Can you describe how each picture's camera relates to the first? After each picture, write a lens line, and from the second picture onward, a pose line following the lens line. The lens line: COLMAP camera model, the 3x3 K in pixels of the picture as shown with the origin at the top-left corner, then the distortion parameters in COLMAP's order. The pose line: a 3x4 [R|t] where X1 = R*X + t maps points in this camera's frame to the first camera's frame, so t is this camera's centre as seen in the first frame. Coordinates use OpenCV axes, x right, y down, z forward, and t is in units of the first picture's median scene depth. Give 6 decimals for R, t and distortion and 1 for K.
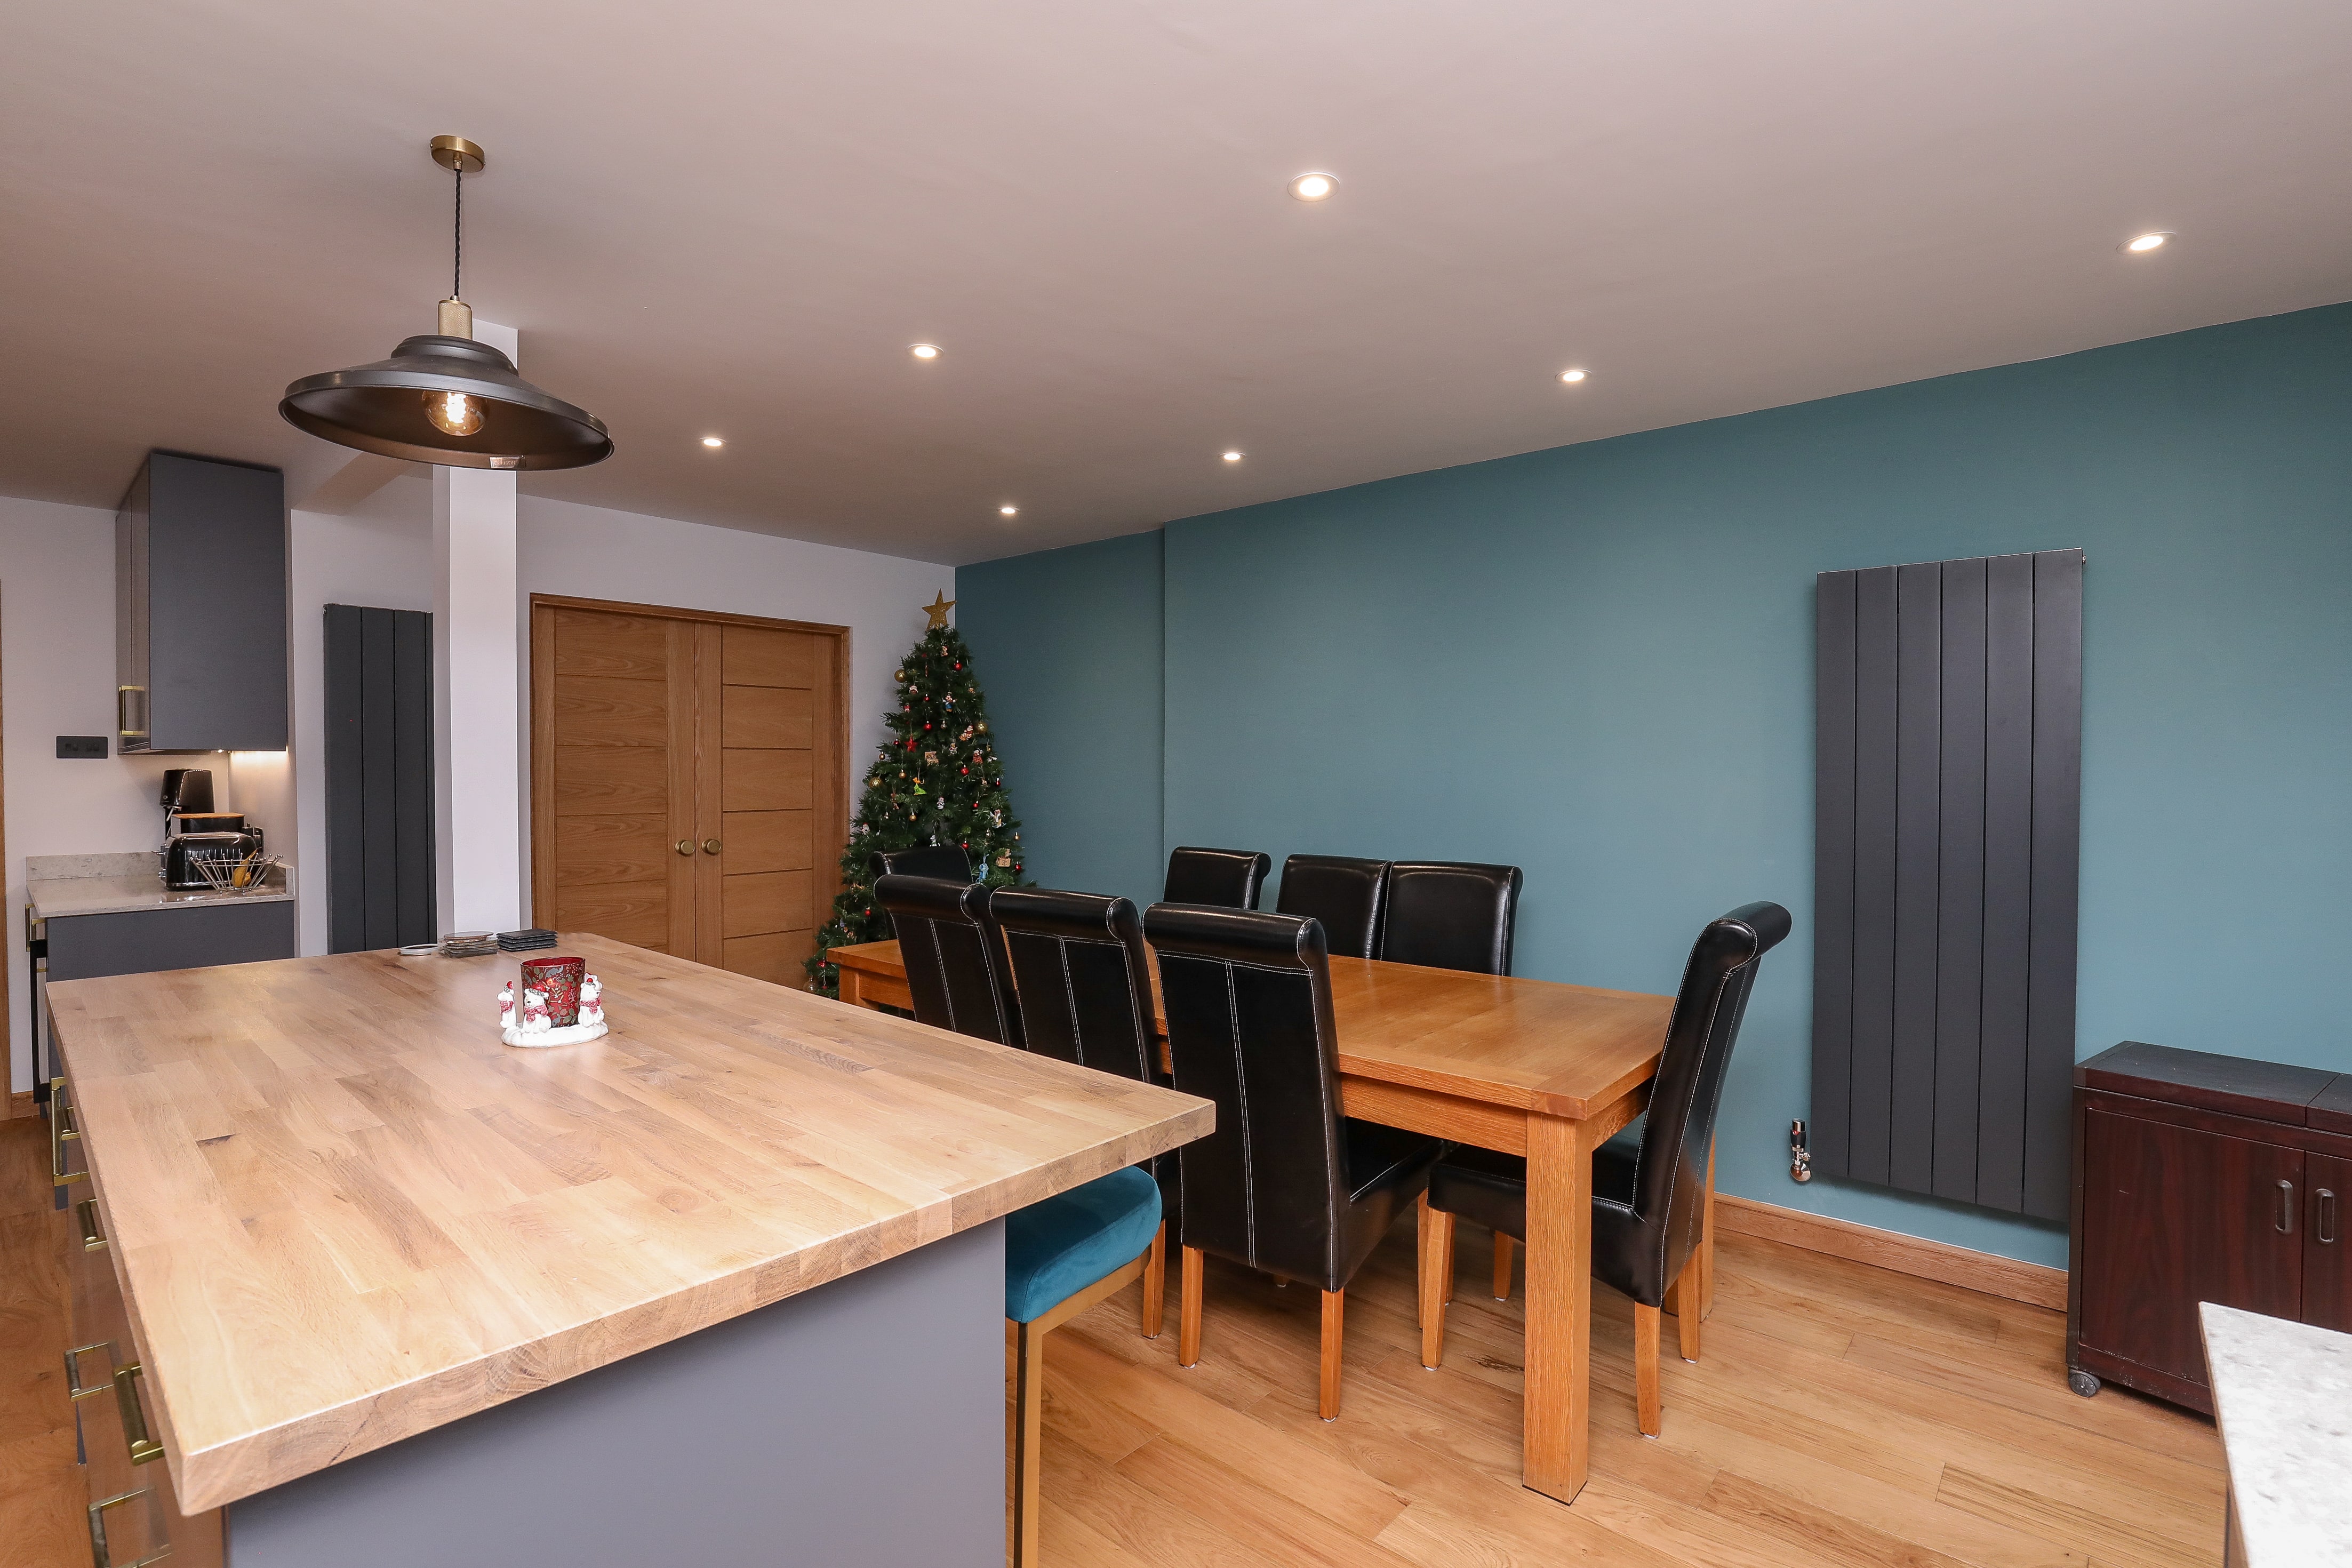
lens RADIAL K [[1082.8, 0, 1184.5], [0, 1082.8, 783.3], [0, 0, 1]] dist [-0.030345, 0.001341]
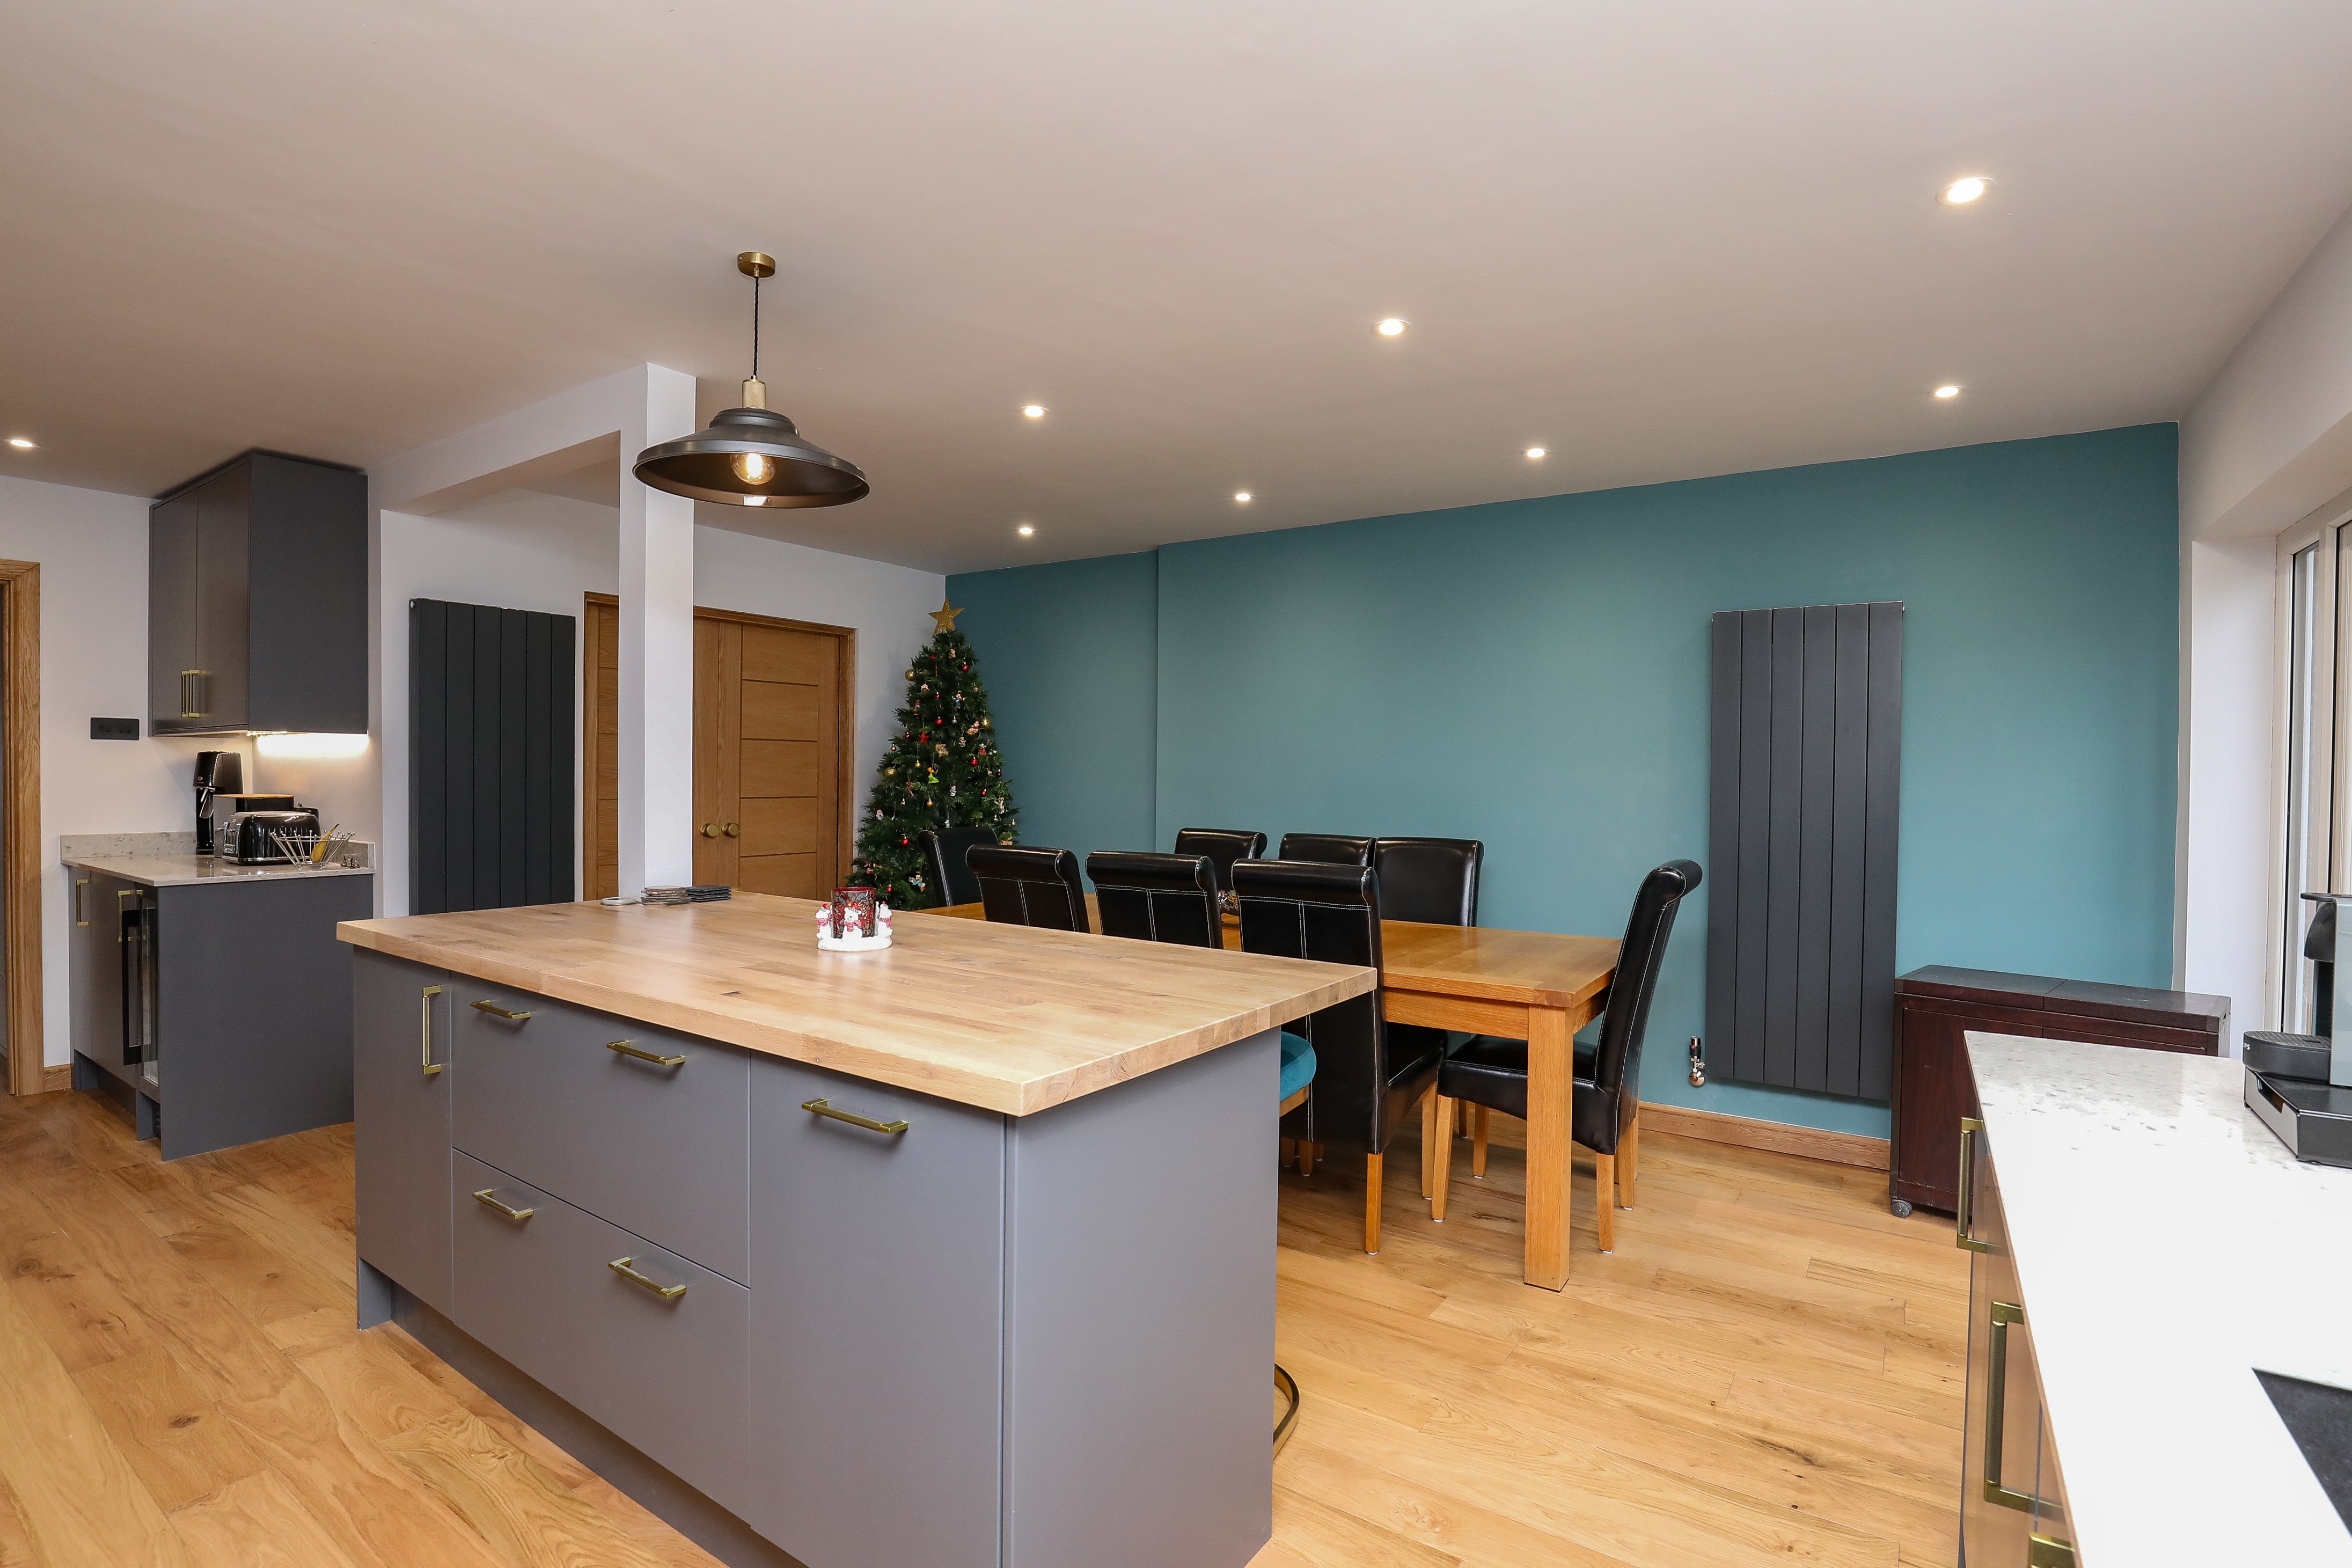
lens RADIAL K [[1109.5, 0, 1176.0], [0, 1109.5, 784.0], [0, 0, 1]] dist [-0.035143, -0.000094]
pose [[0.992630, 0.008771, 0.120864, -0.228507], [-0.008254, 0.999955, -0.004774, 0.024927], [-0.120900, 0.003741, 0.992658, -0.259782]]
